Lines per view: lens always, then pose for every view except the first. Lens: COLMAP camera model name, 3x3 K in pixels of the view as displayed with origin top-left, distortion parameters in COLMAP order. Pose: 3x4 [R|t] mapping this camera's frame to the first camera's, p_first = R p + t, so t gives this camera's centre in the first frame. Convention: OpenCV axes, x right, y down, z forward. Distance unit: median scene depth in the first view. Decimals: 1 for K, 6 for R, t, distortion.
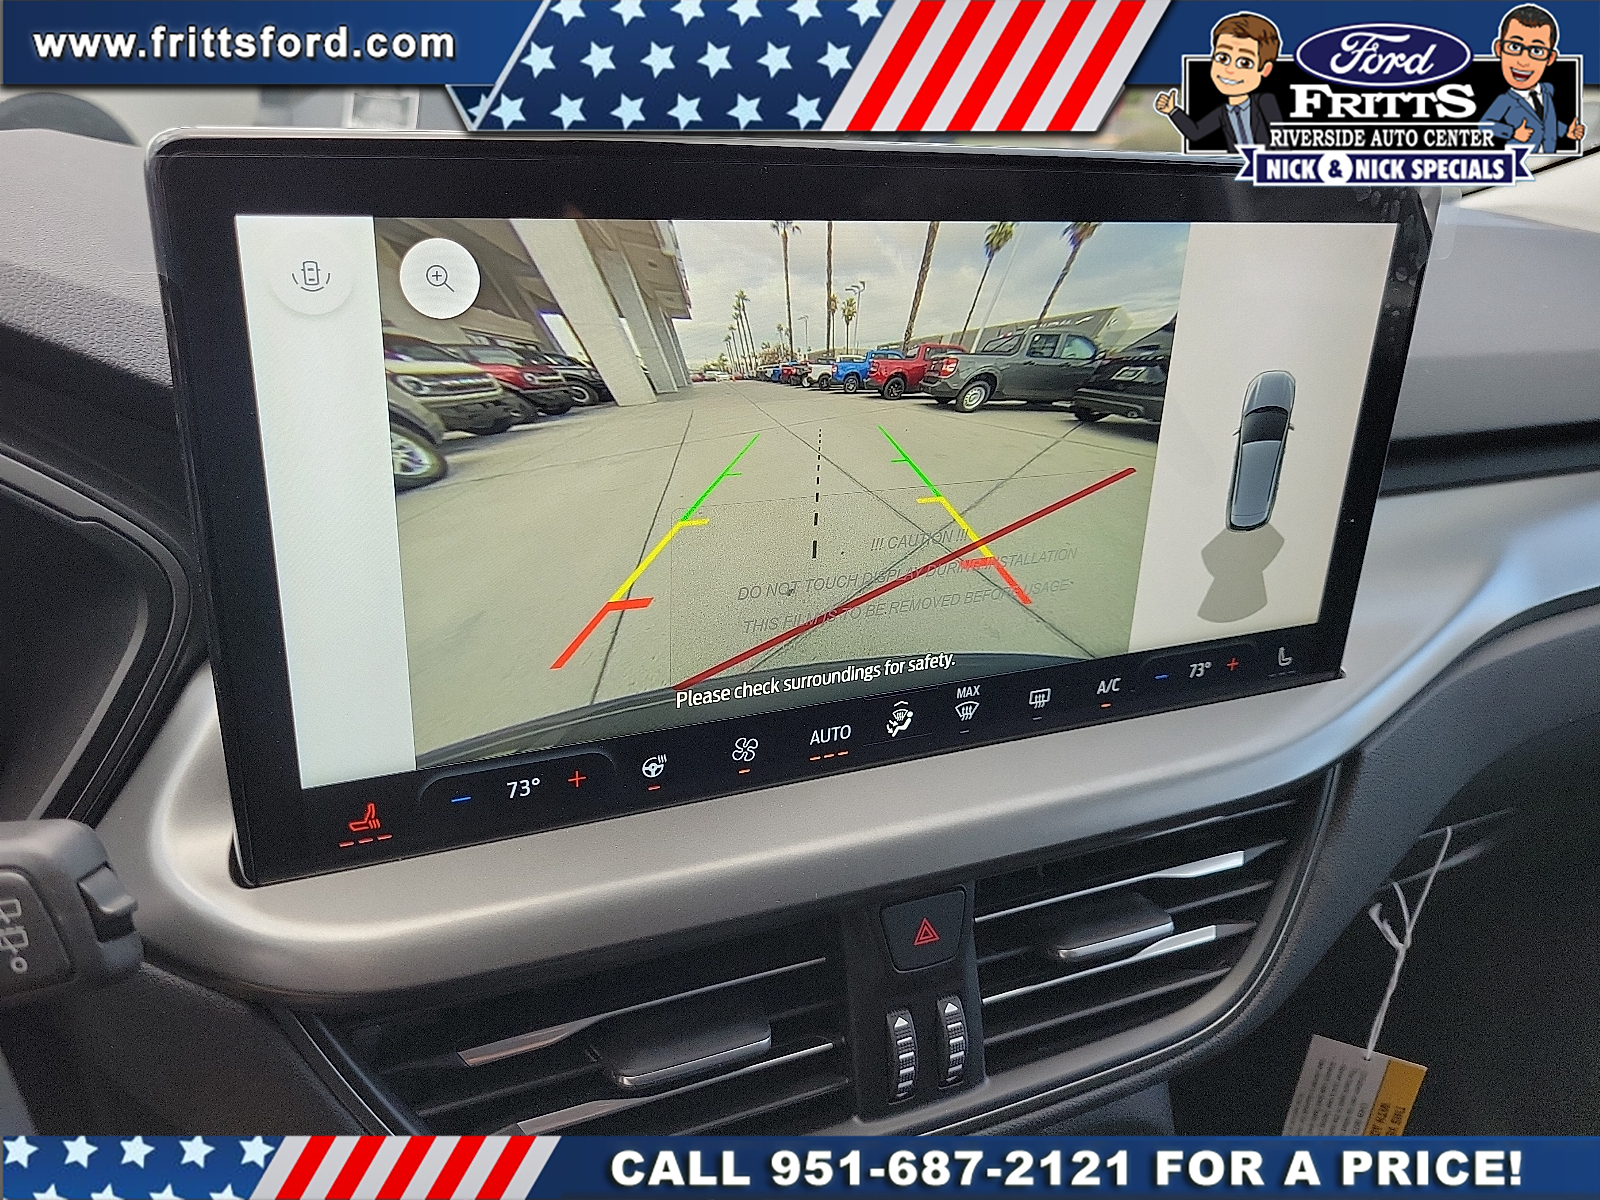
lens RADIAL K [[1201.2, 0, 788.8], [0, 1201.2, 599.9], [0, 0, 1]] dist [0.007349, 0.000304]
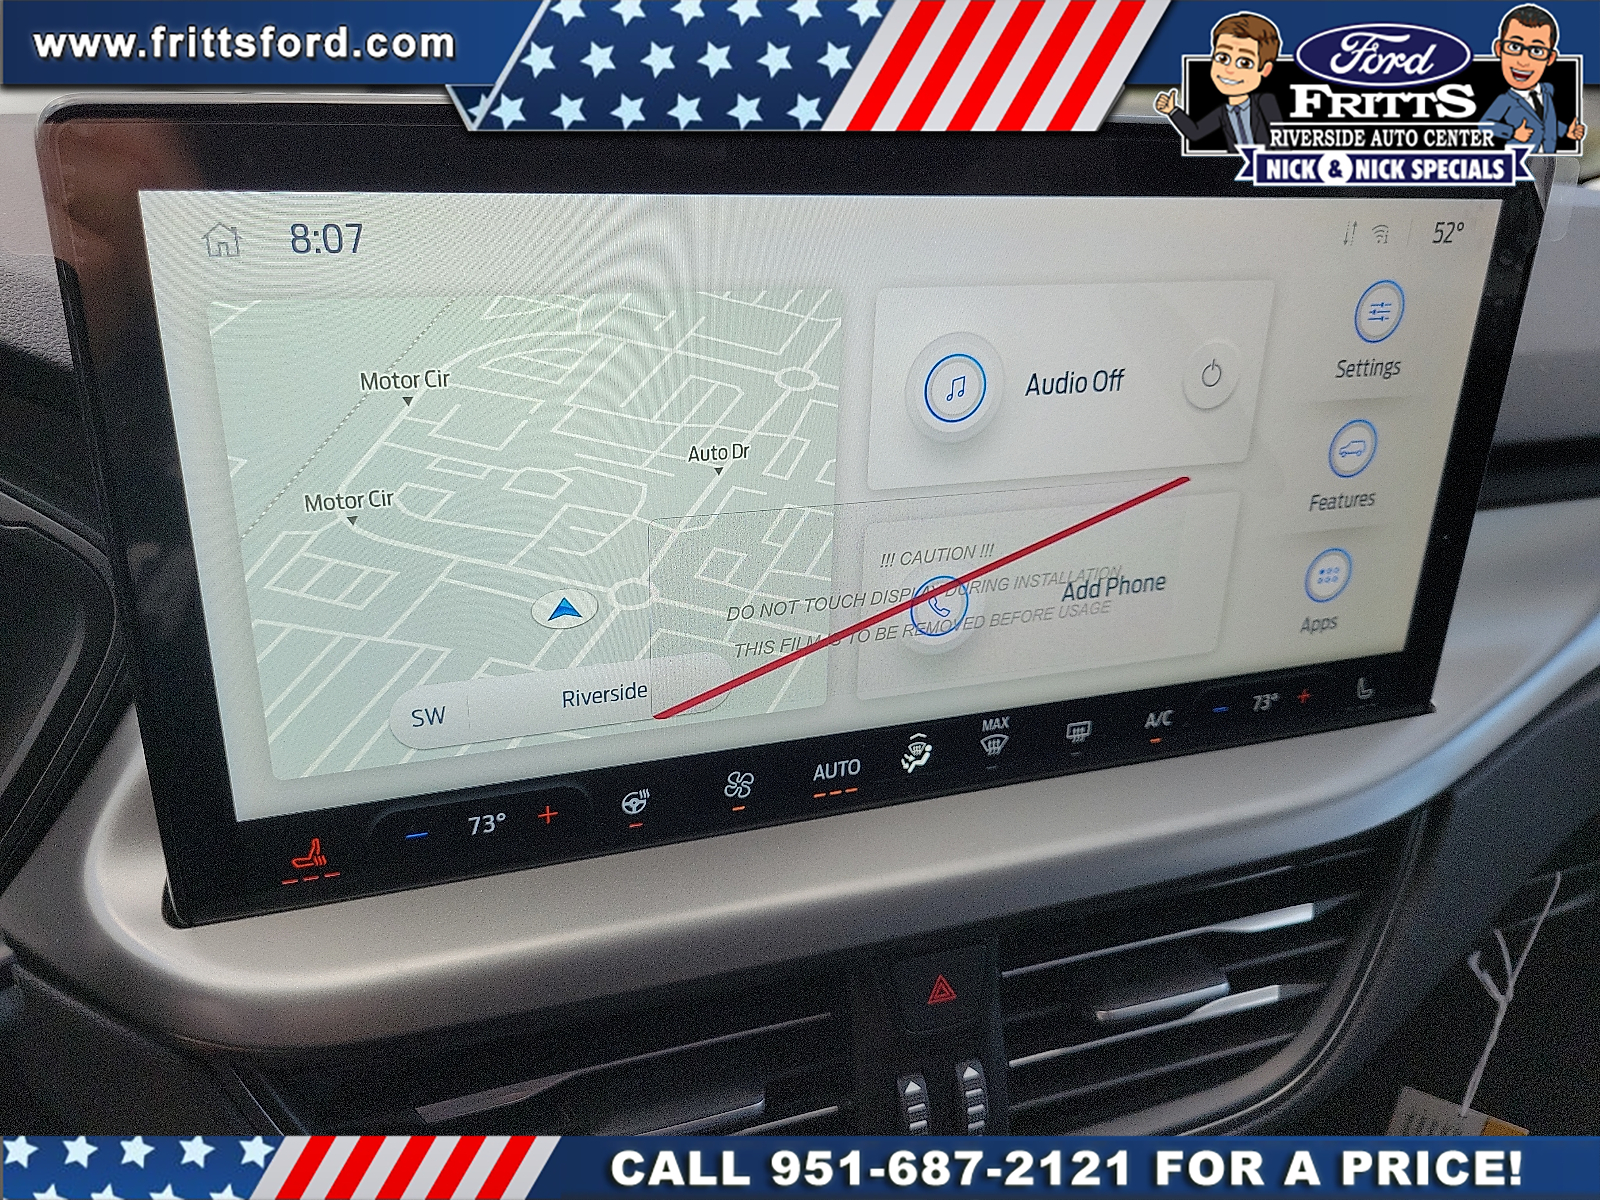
lens RADIAL K [[1232.0, 0, 800.0], [0, 1232.0, 600.0], [0, 0, 1]] dist [0.000446, 0.008869]
pose [[0.997794, 0.020065, -0.063276, 0.058927], [-0.019342, 0.999741, 0.012019, -0.023537], [0.063501, -0.010769, 0.997924, 0.074197]]
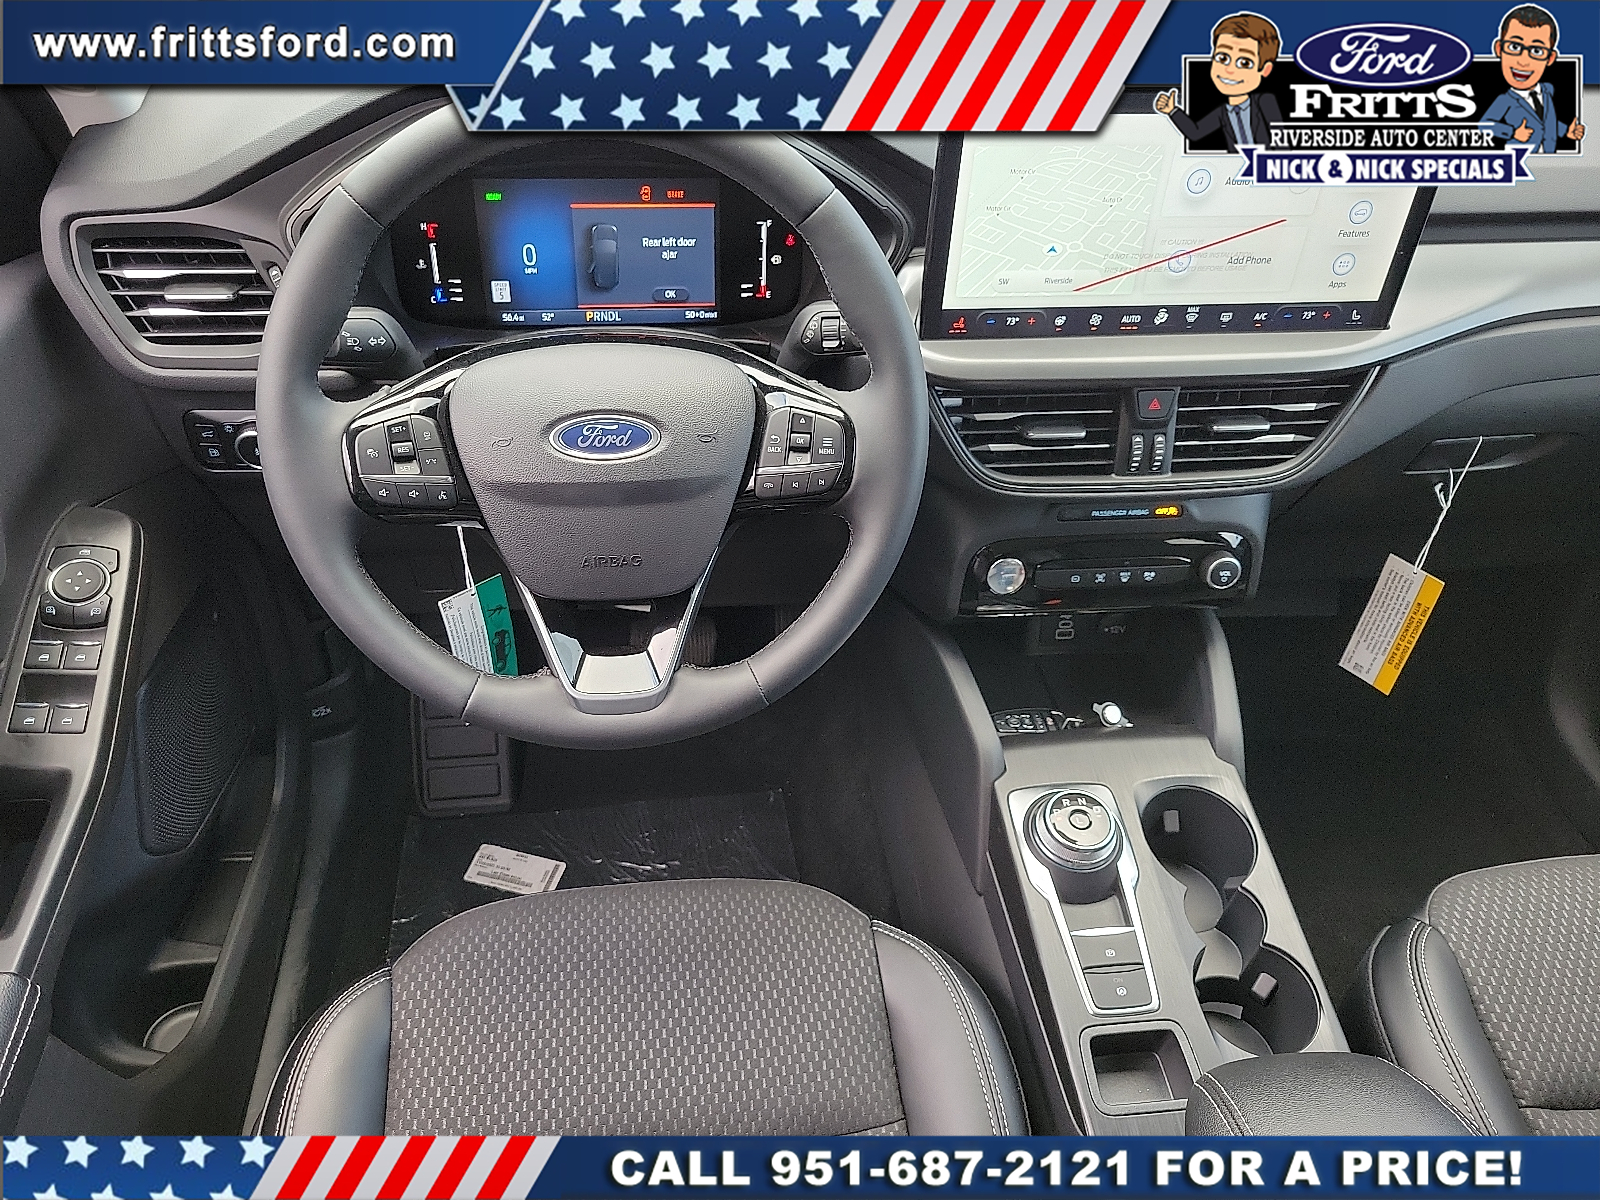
lens RADIAL K [[1201.2, 0, 788.8], [0, 1201.2, 599.9], [0, 0, 1]] dist [0.007349, 0.000304]
pose [[0.960554, 0.173665, -0.217203, -0.004015], [-0.105951, 0.950669, 0.291552, 0.012993], [0.257120, -0.257038, 0.931569, -1.555931]]
